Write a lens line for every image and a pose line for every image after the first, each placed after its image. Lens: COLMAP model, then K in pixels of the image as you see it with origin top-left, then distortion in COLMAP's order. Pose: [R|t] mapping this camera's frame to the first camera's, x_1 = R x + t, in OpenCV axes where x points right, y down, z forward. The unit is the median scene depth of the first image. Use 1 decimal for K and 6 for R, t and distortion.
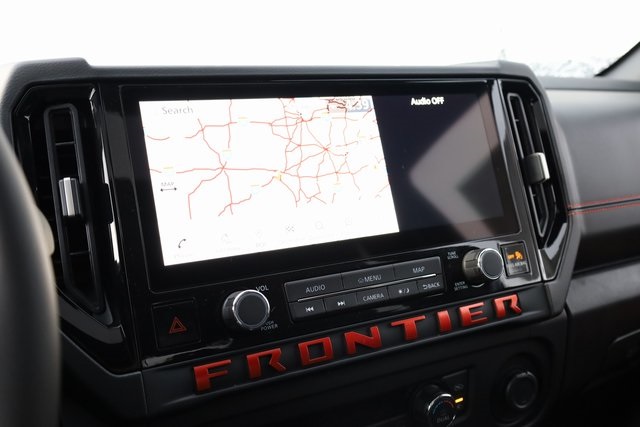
lens RADIAL K [[650.4, 0, 320.0], [0, 650.4, 213.5], [0, 0, 1]] dist [0.016776, 0.004693]
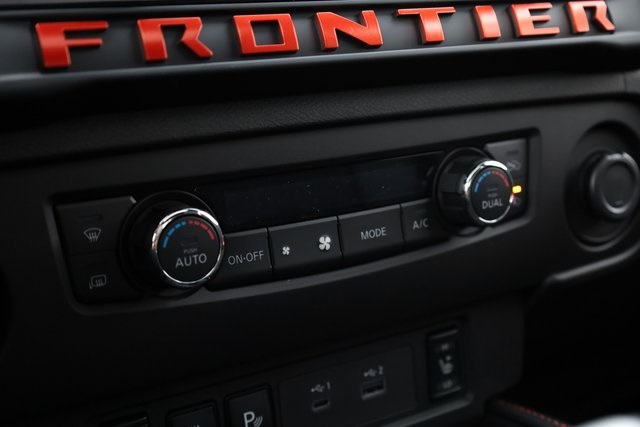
lens RADIAL K [[942.0, 0, 320.0], [0, 942.0, 213.5], [0, 0, 1]] dist [0.004066, 0.068529]
pose [[0.997025, -0.041194, 0.065148, -0.017055], [0.040592, 0.999120, 0.010540, 0.308372], [-0.065525, -0.007864, 0.997820, 0.178351]]
